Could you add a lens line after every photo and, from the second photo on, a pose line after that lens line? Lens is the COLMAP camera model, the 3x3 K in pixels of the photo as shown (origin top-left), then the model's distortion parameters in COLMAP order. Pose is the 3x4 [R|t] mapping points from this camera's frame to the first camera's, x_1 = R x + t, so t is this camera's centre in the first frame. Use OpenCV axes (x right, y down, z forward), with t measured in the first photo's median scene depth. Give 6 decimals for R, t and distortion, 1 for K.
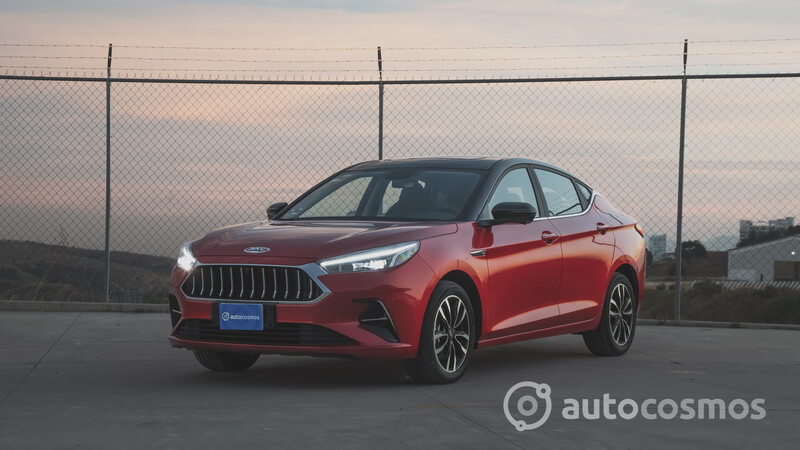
lens RADIAL K [[1549.3, 0, 400.0], [0, 1549.3, 225.0], [0, 0, 1]] dist [0.511566, 0.142939]
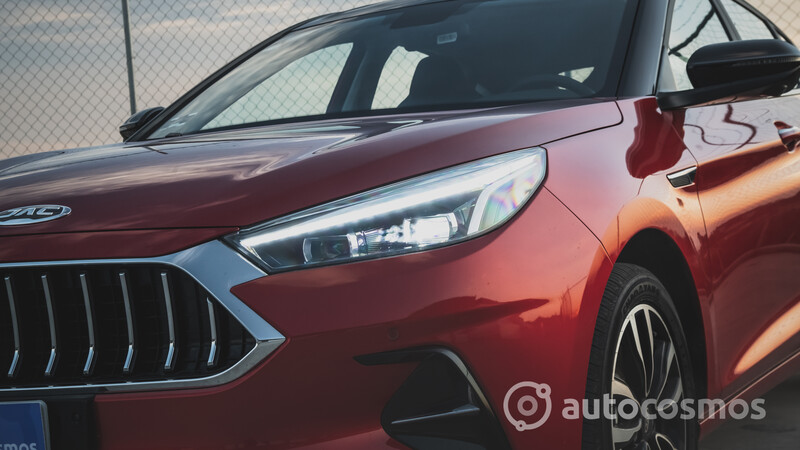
lens RADIAL K [[1516.2, 0, 400.0], [0, 1516.2, 225.0], [0, 0, 1]] dist [-0.007541, 0.019506]
pose [[0.996089, -0.079702, 0.038140, -0.031284], [0.078760, 0.996565, 0.025597, 0.016484], [-0.040049, -0.022493, 0.998945, 0.705606]]
